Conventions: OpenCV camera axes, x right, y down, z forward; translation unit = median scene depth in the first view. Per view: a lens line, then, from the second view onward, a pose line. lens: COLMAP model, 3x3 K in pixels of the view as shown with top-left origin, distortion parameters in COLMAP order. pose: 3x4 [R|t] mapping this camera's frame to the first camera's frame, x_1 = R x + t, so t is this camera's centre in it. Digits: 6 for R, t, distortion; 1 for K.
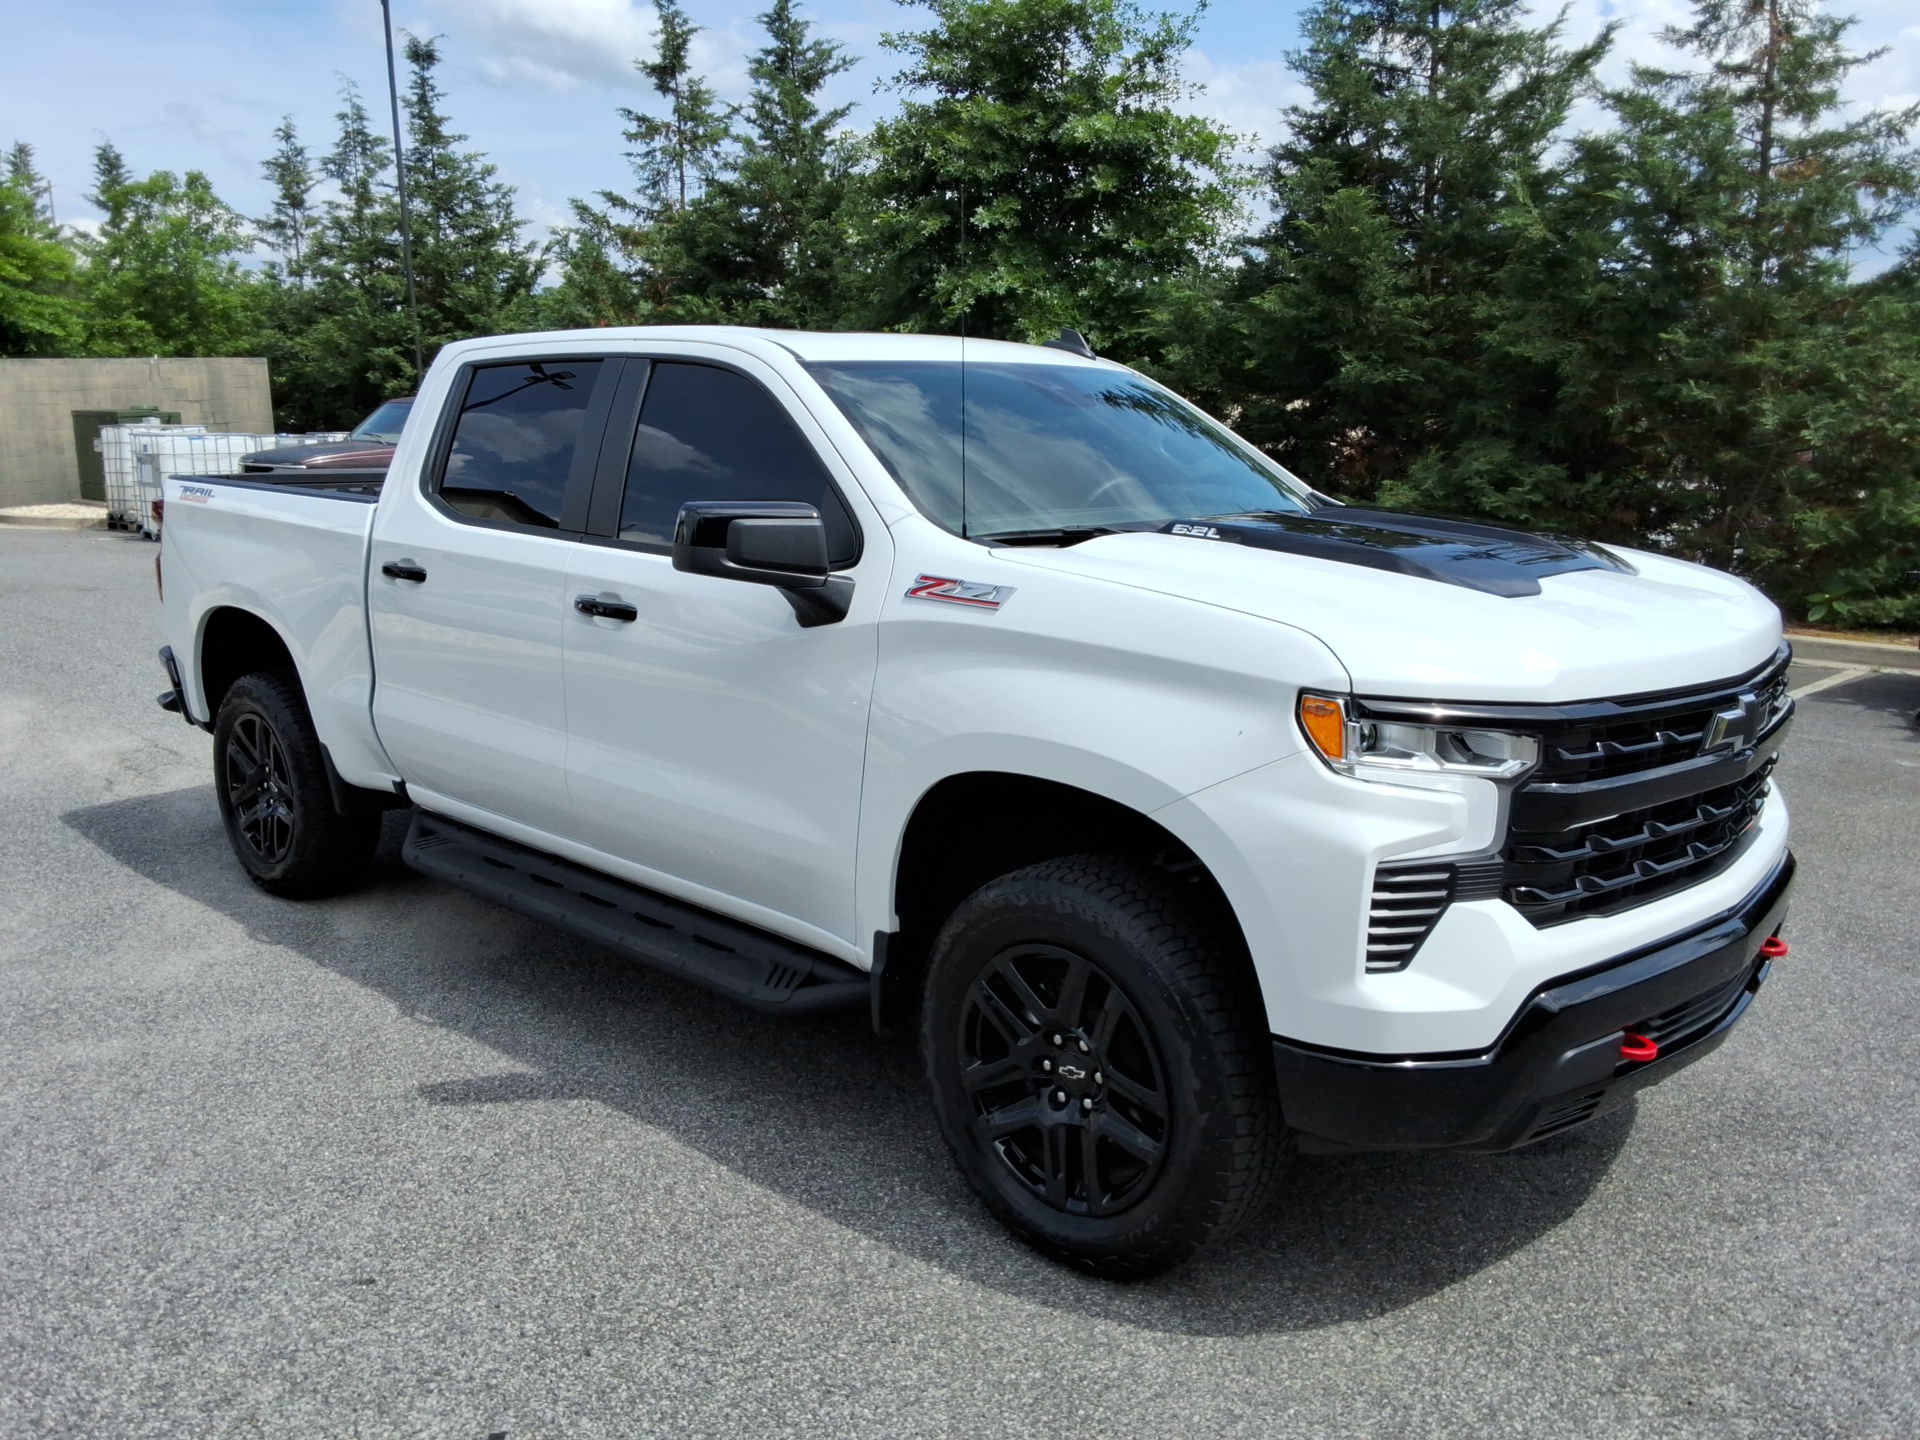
lens RADIAL K [[1548.6, 0, 973.7], [0, 1548.6, 707.8], [0, 0, 1]] dist [0.127812, -0.210303]
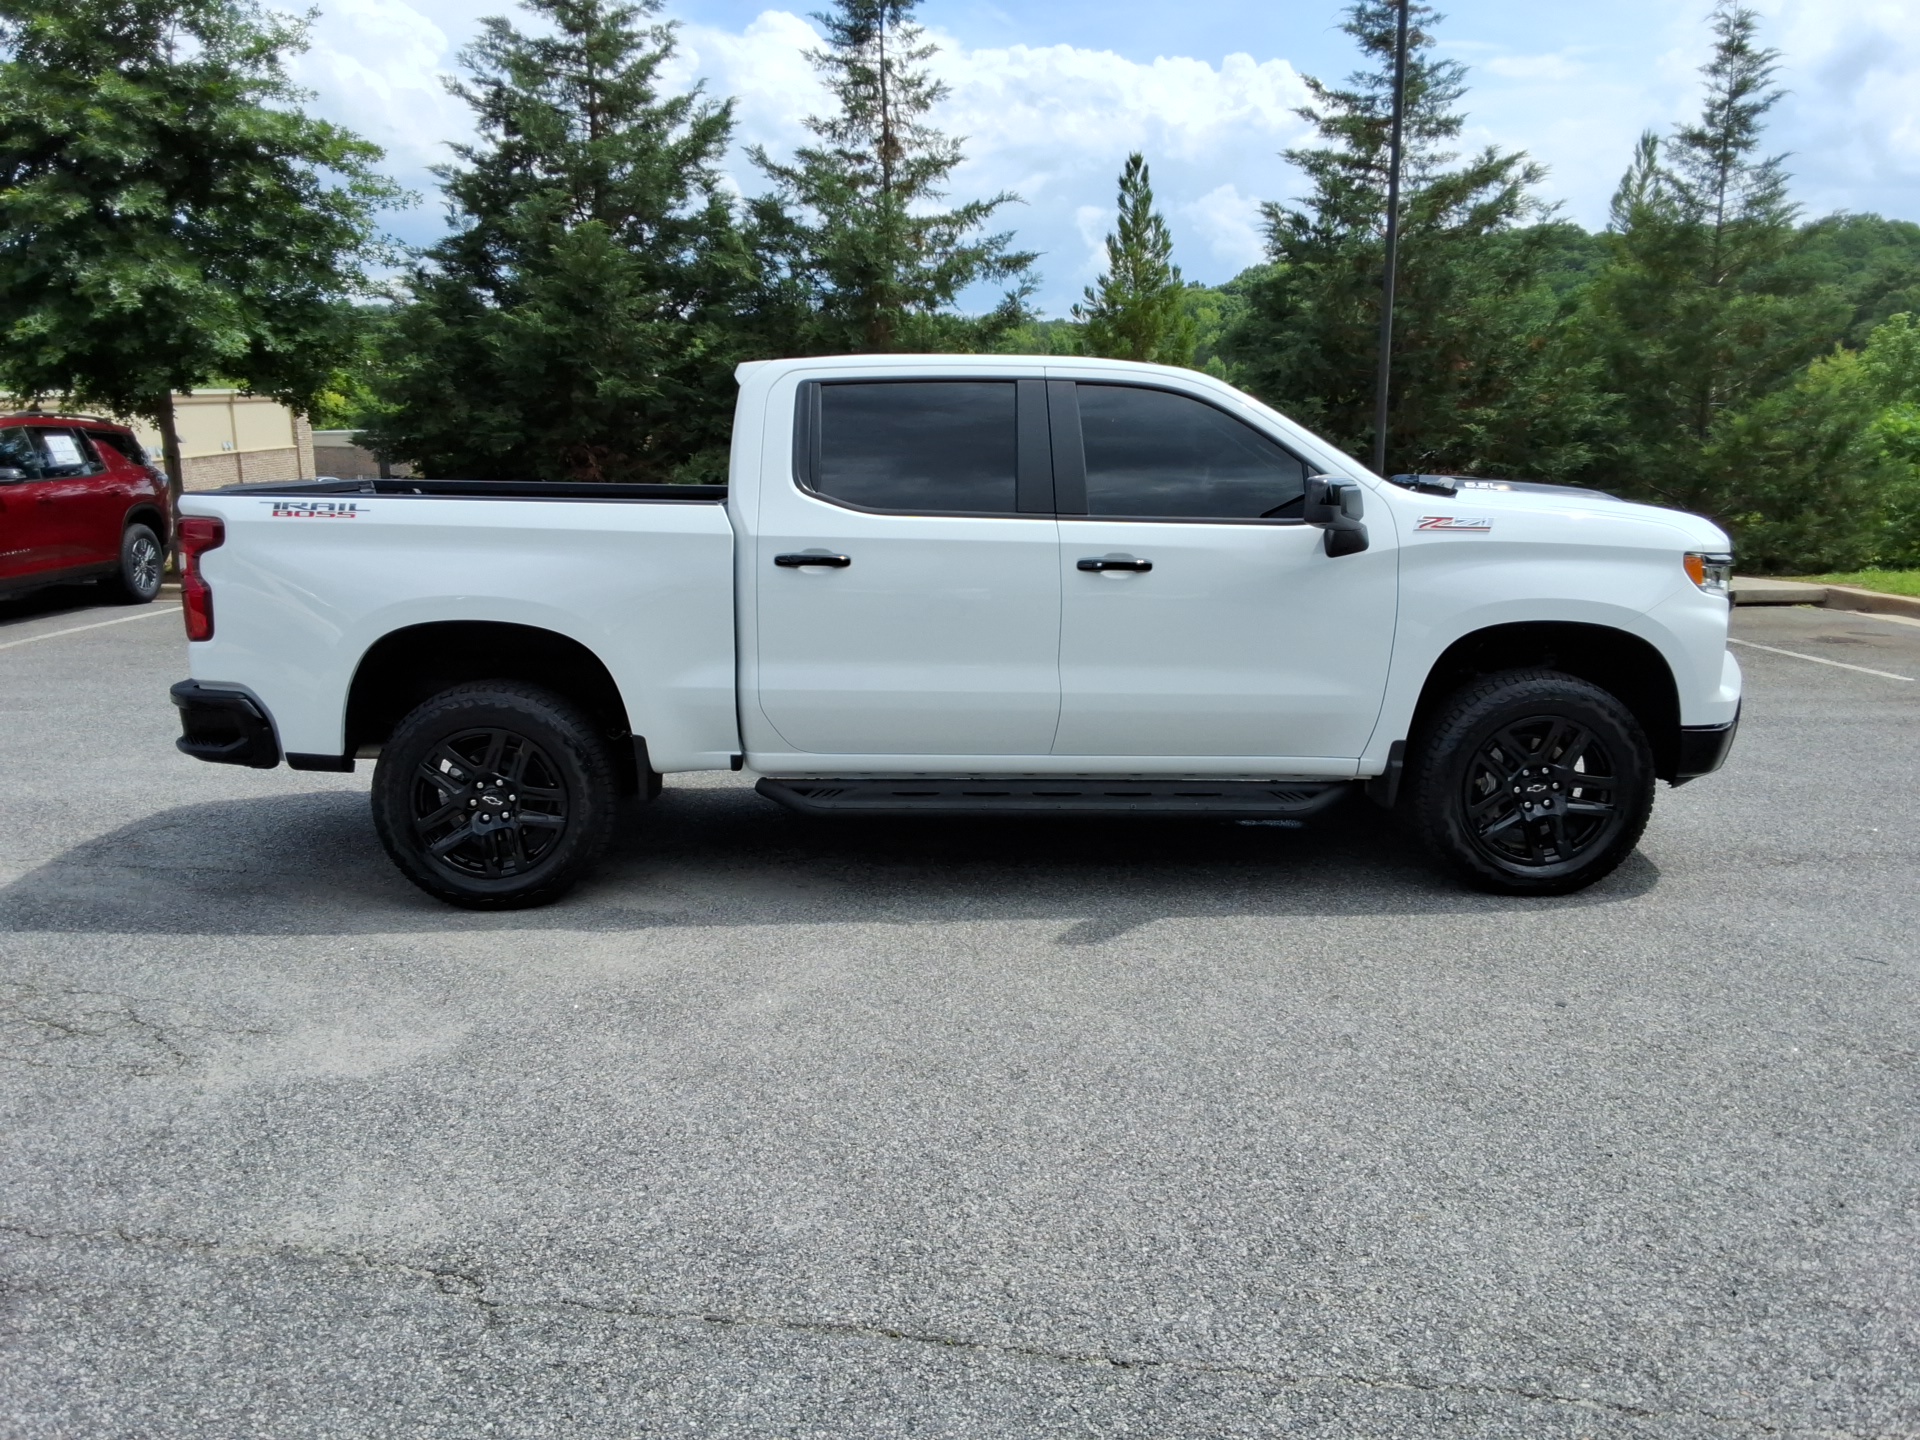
lens RADIAL K [[1548.6, 0, 973.7], [0, 1548.6, 707.8], [0, 0, 1]] dist [0.127812, -0.210303]
pose [[0.713949, -0.125954, 0.688776, -1.135709], [0.130674, 0.990374, 0.045657, -0.016551], [-0.687897, 0.057408, 0.723535, 0.097353]]
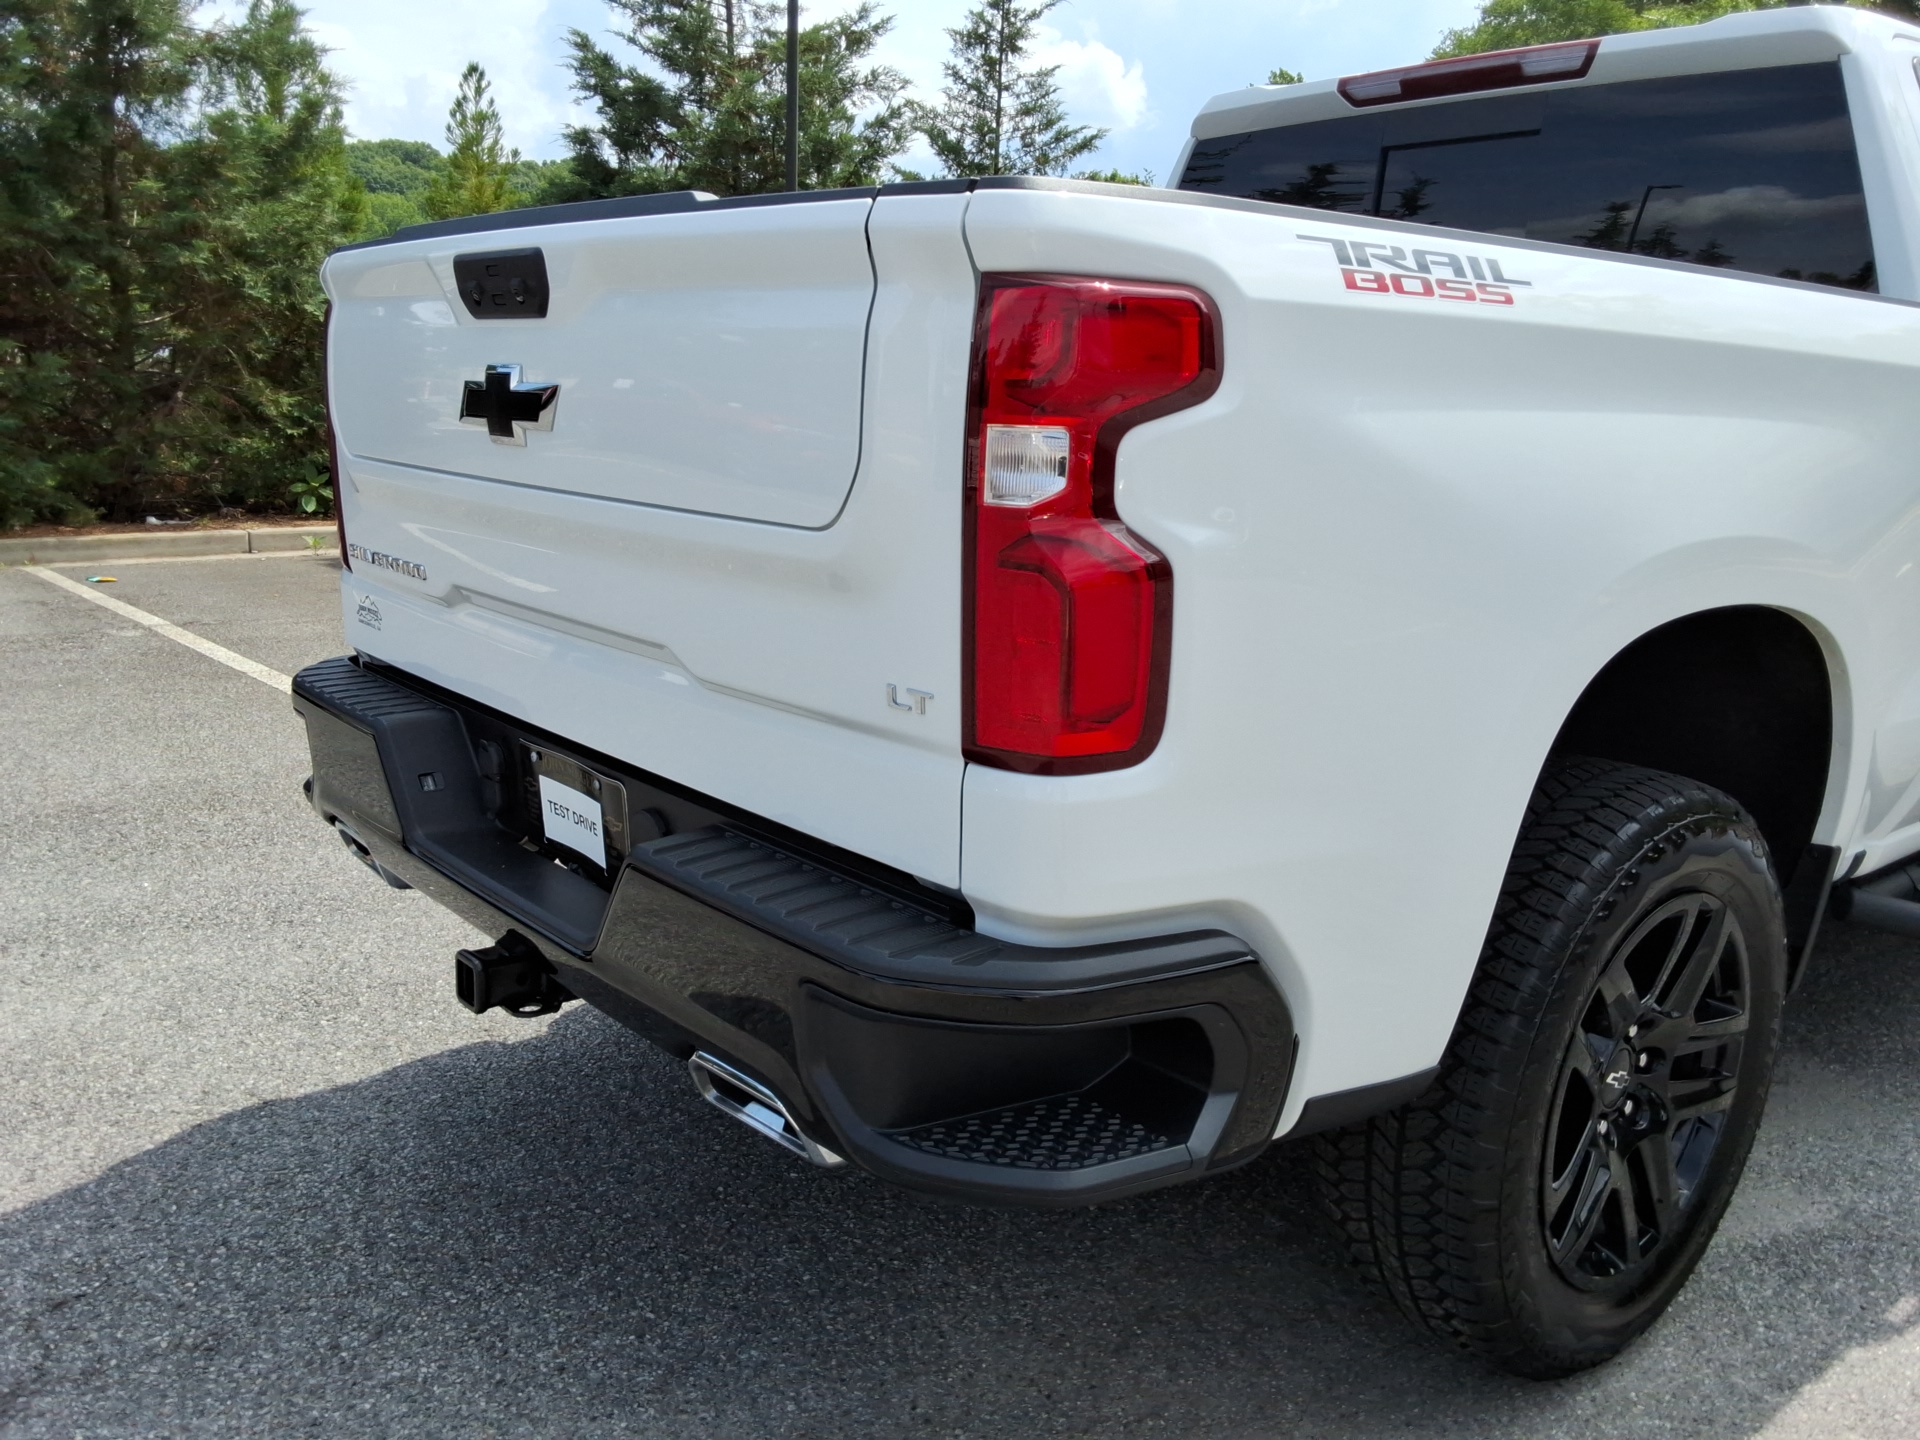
lens RADIAL K [[1548.6, 0, 973.7], [0, 1548.6, 707.8], [0, 0, 1]] dist [0.127812, -0.210303]
pose [[0.098673, -0.209081, 0.972907, -1.021210], [0.155673, 0.968885, 0.192428, -0.167178], [-0.982868, 0.132468, 0.128151, 1.378156]]
